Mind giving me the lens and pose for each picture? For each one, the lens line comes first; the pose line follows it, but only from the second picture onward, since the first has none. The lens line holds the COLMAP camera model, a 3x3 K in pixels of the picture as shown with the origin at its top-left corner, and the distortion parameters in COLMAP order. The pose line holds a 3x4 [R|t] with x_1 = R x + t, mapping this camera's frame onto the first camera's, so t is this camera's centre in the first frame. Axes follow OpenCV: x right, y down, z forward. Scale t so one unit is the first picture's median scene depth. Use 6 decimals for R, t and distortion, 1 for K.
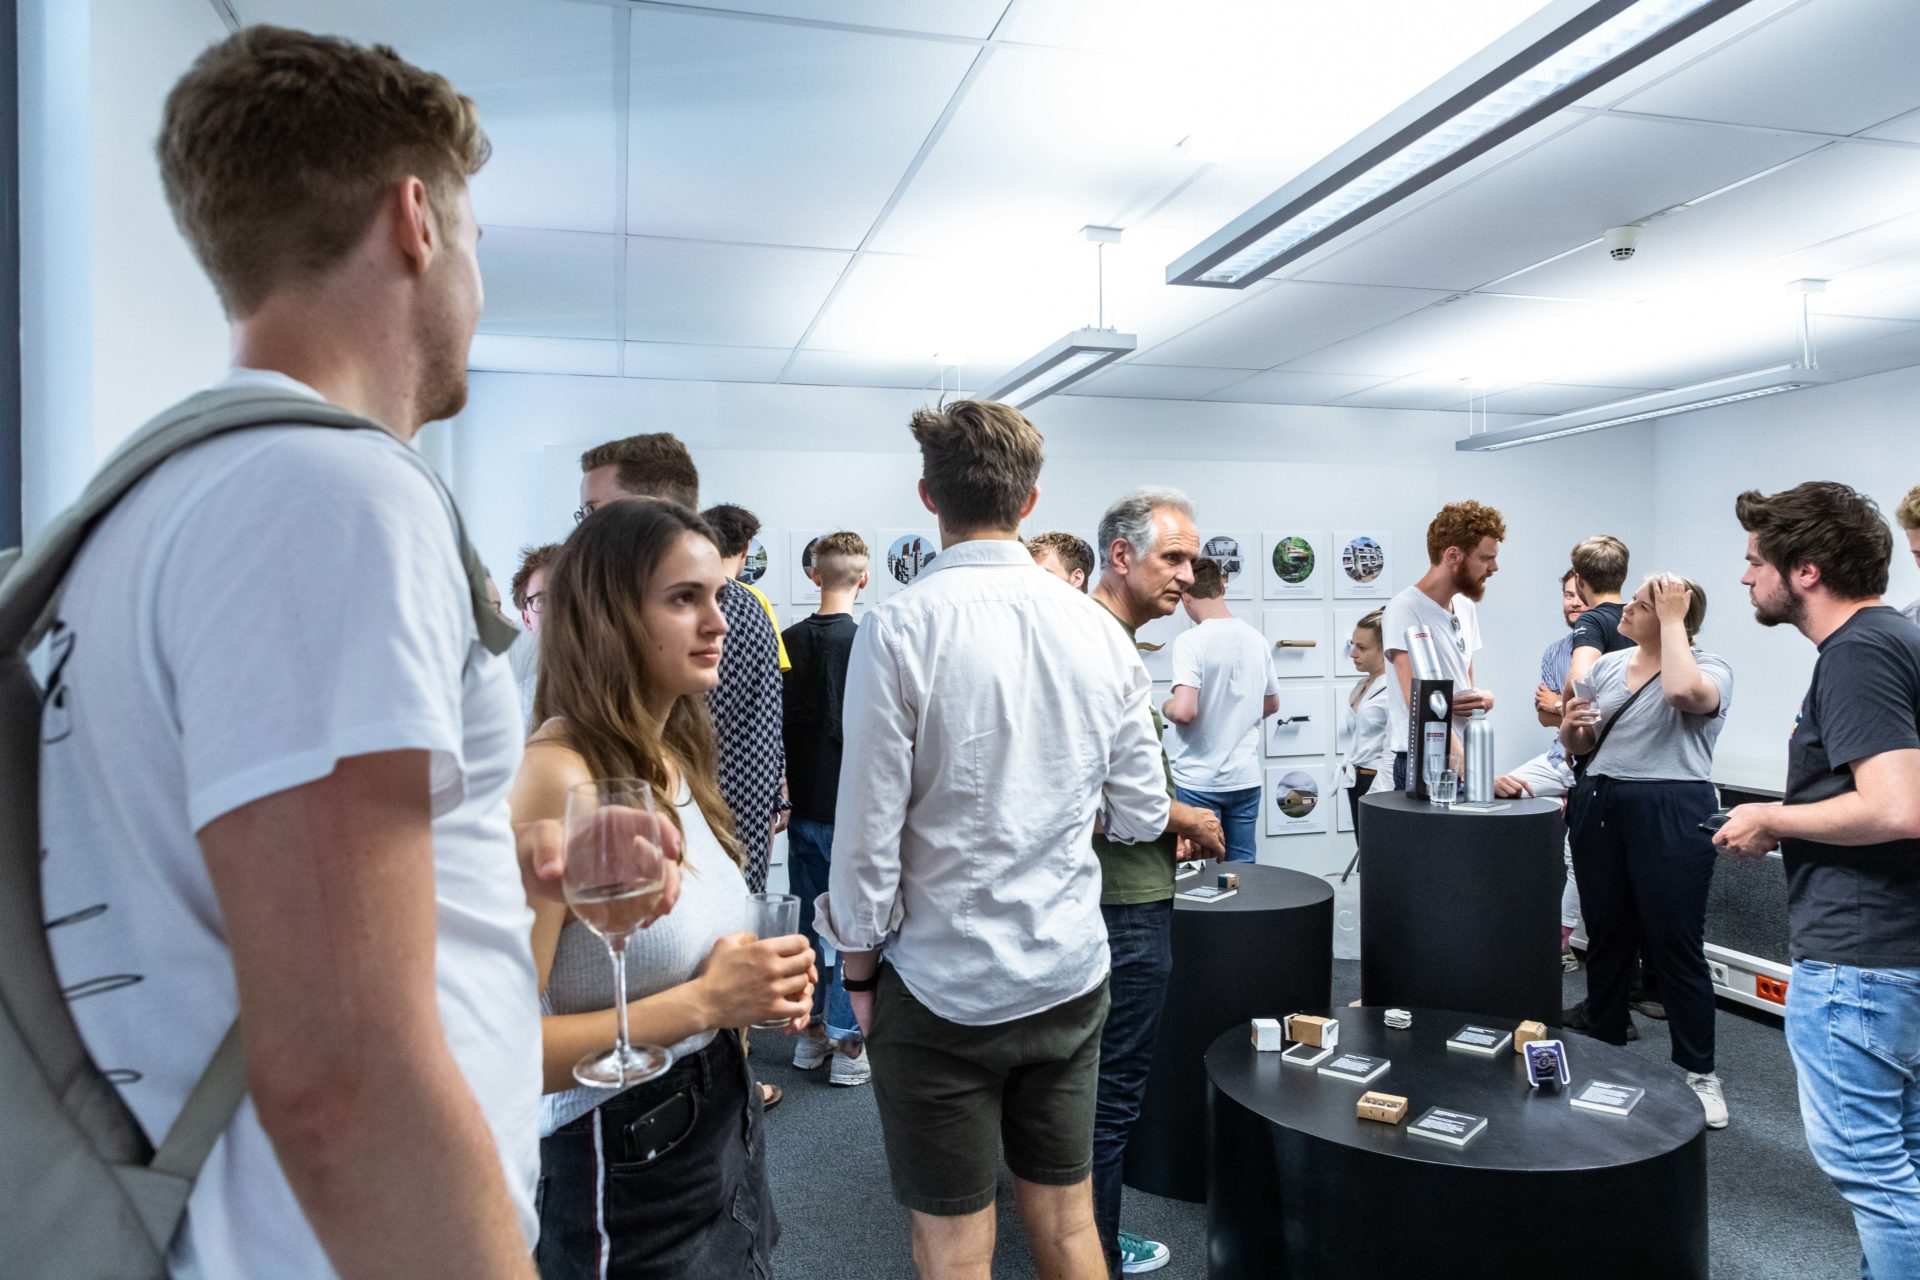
lens RADIAL K [[1301.8, 0, 961.9], [0, 1301.8, 637.6], [0, 0, 1]] dist [0.004180, 0.001398]
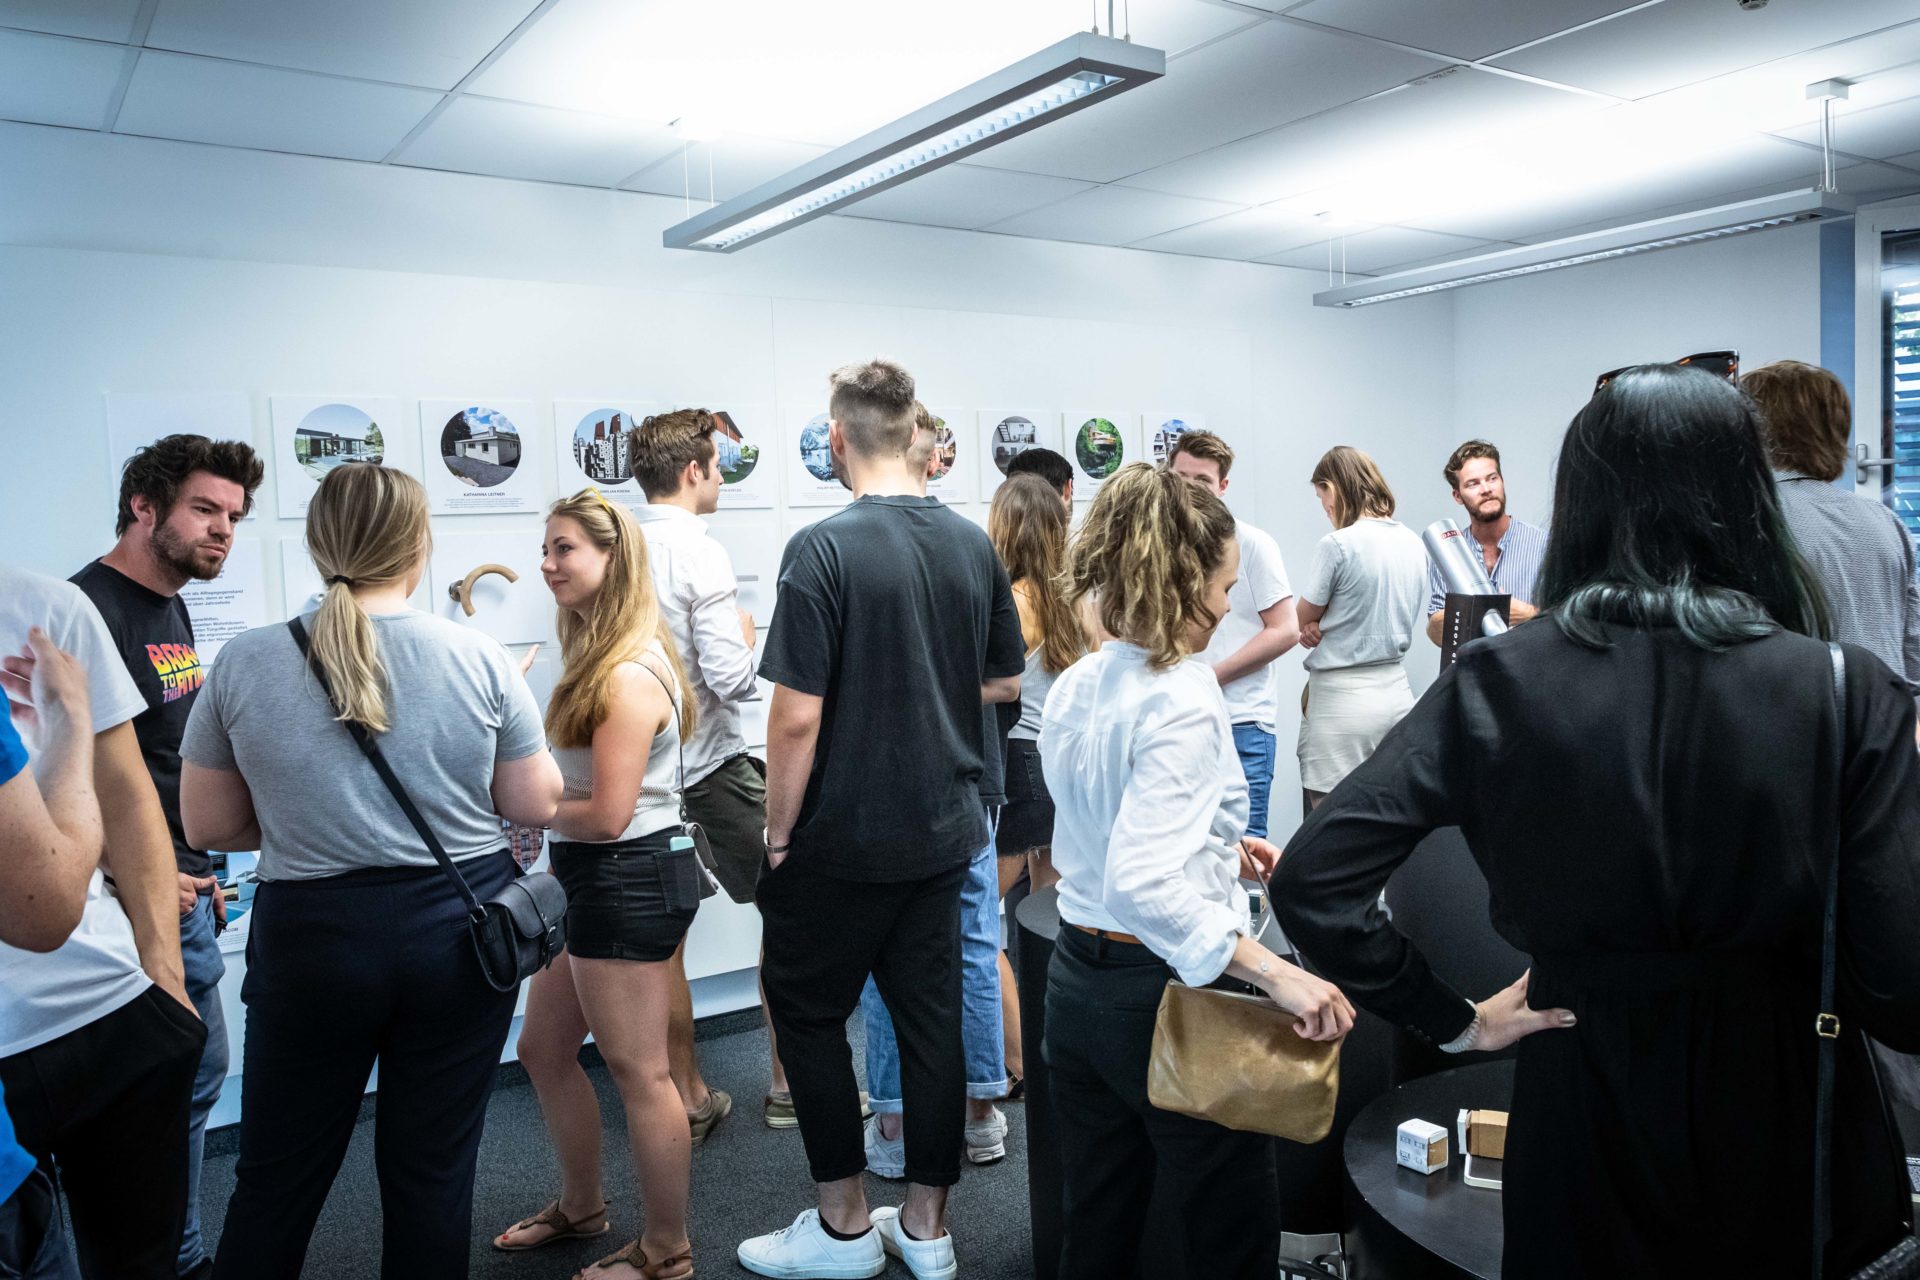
lens RADIAL K [[1459.7, 0, 959.9], [0, 1459.7, 641.4], [0, 0, 1]] dist [-0.006338, -0.002843]
pose [[0.938846, -0.046359, 0.341203, -0.129360], [0.028886, 0.998006, 0.056117, 0.003189], [-0.343125, -0.042829, 0.938313, 0.234731]]
